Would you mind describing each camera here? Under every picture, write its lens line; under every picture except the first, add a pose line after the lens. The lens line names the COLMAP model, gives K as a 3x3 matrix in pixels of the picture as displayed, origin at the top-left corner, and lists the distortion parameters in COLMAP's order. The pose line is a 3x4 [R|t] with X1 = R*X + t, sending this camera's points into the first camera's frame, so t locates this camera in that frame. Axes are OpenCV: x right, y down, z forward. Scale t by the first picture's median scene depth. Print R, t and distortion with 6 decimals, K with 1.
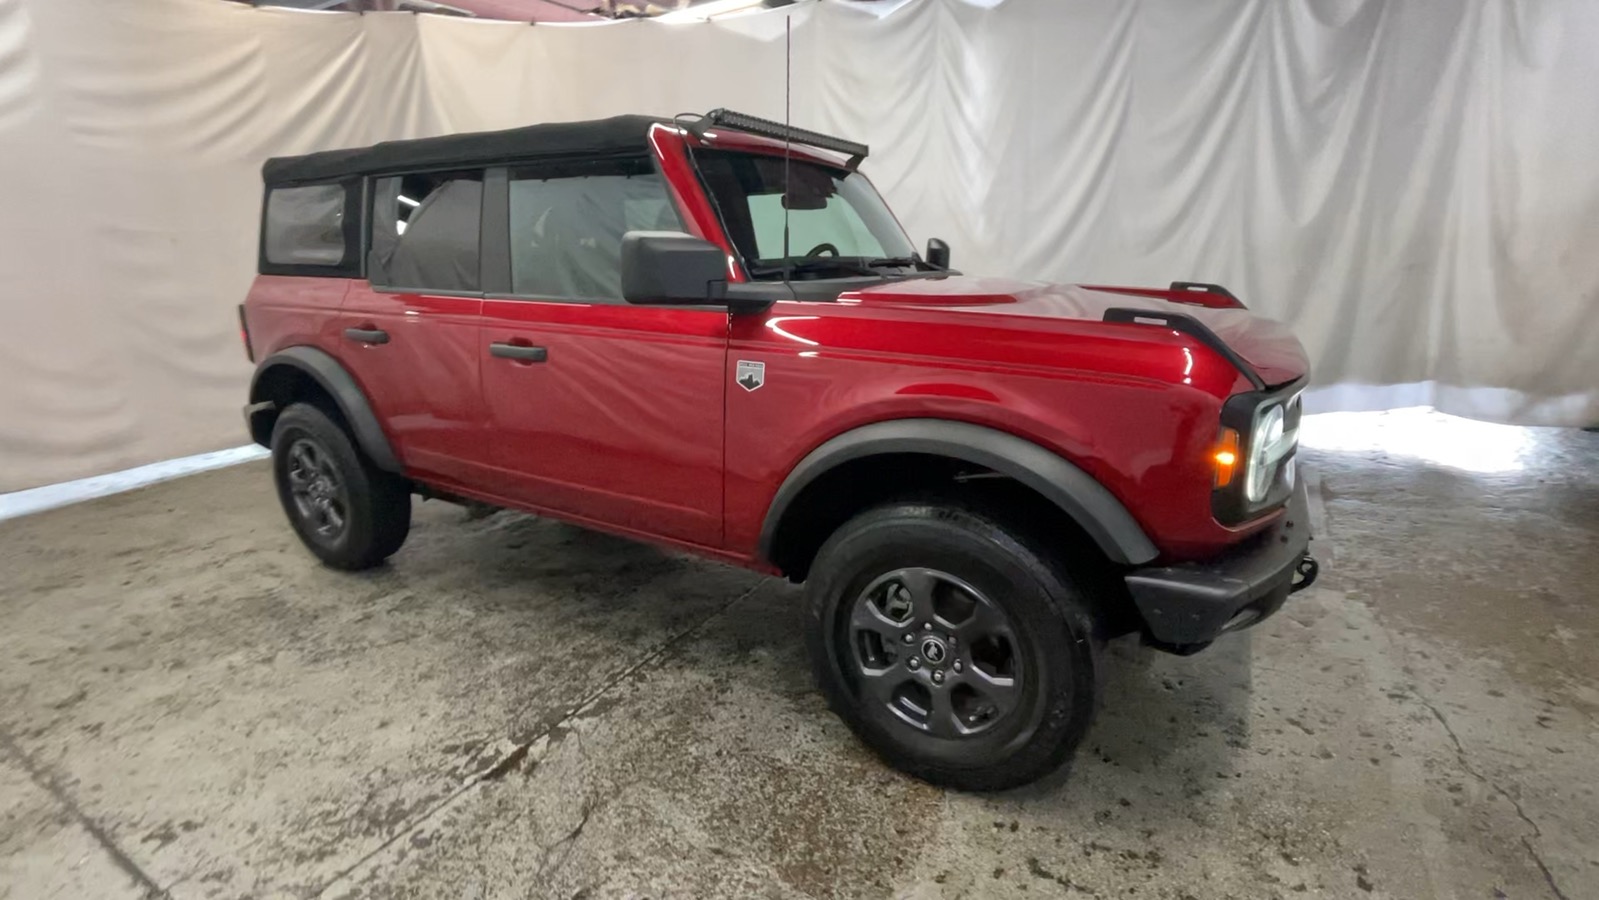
lens RADIAL K [[749.5, 0, 799.5], [0, 749.5, 450.0], [0, 0, 1]] dist [-0.009298, 0.003940]
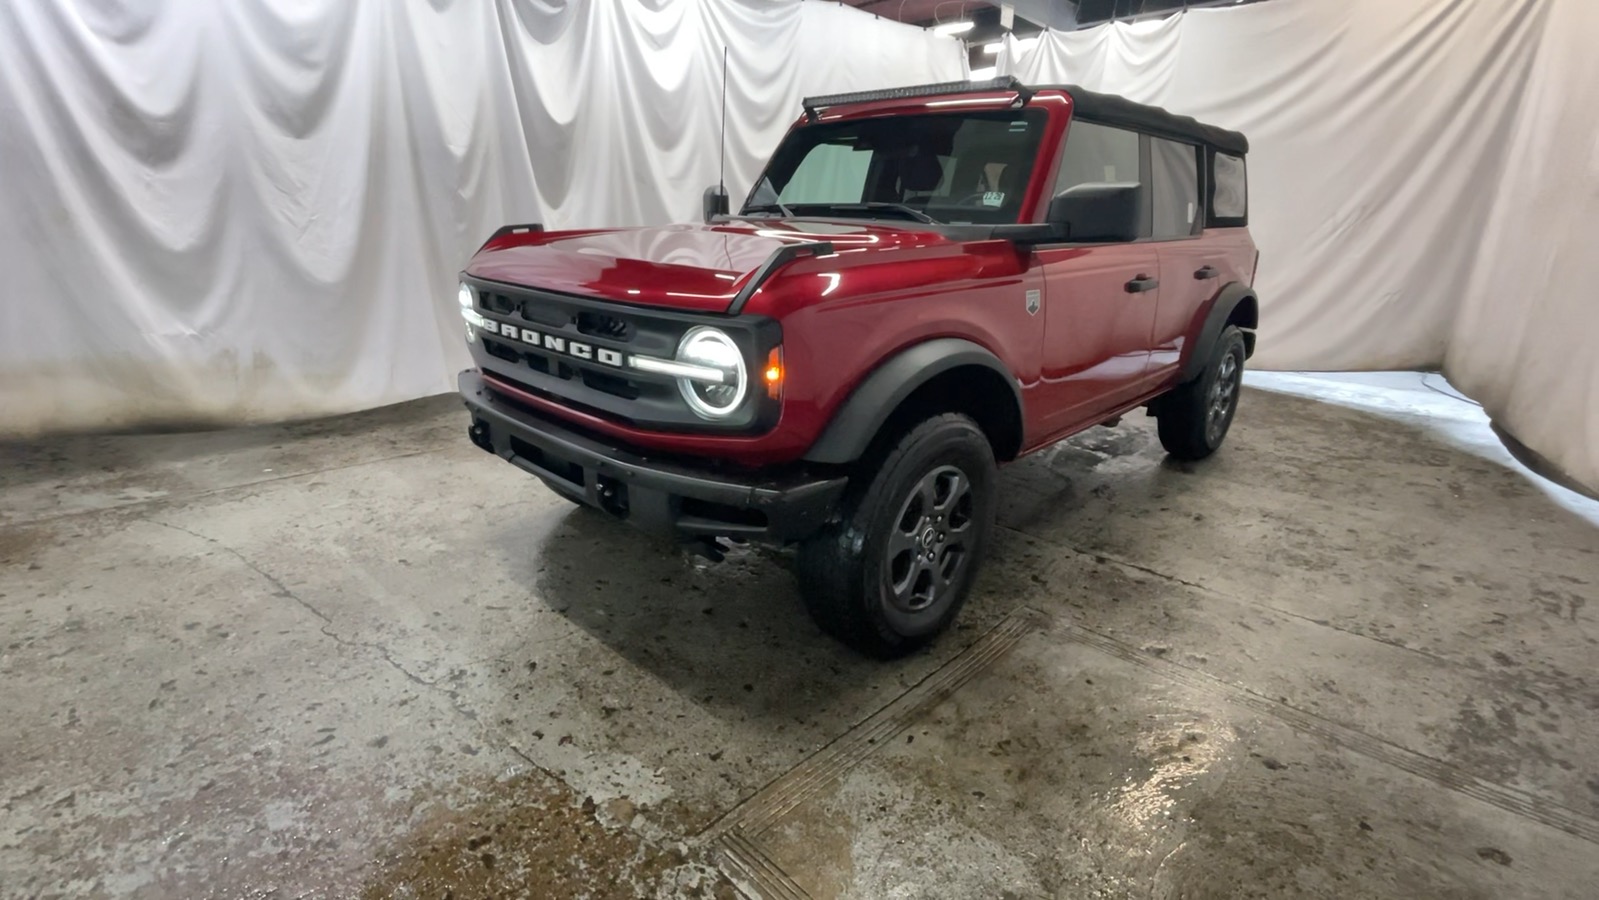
lens RADIAL K [[749.5, 0, 799.5], [0, 749.5, 450.0], [0, 0, 1]] dist [-0.009298, 0.003940]
pose [[-0.225807, 0.301845, -0.926229, 1.532030], [-0.273529, 0.892893, 0.357665, -0.379116], [0.934983, 0.334114, -0.119058, 1.461713]]
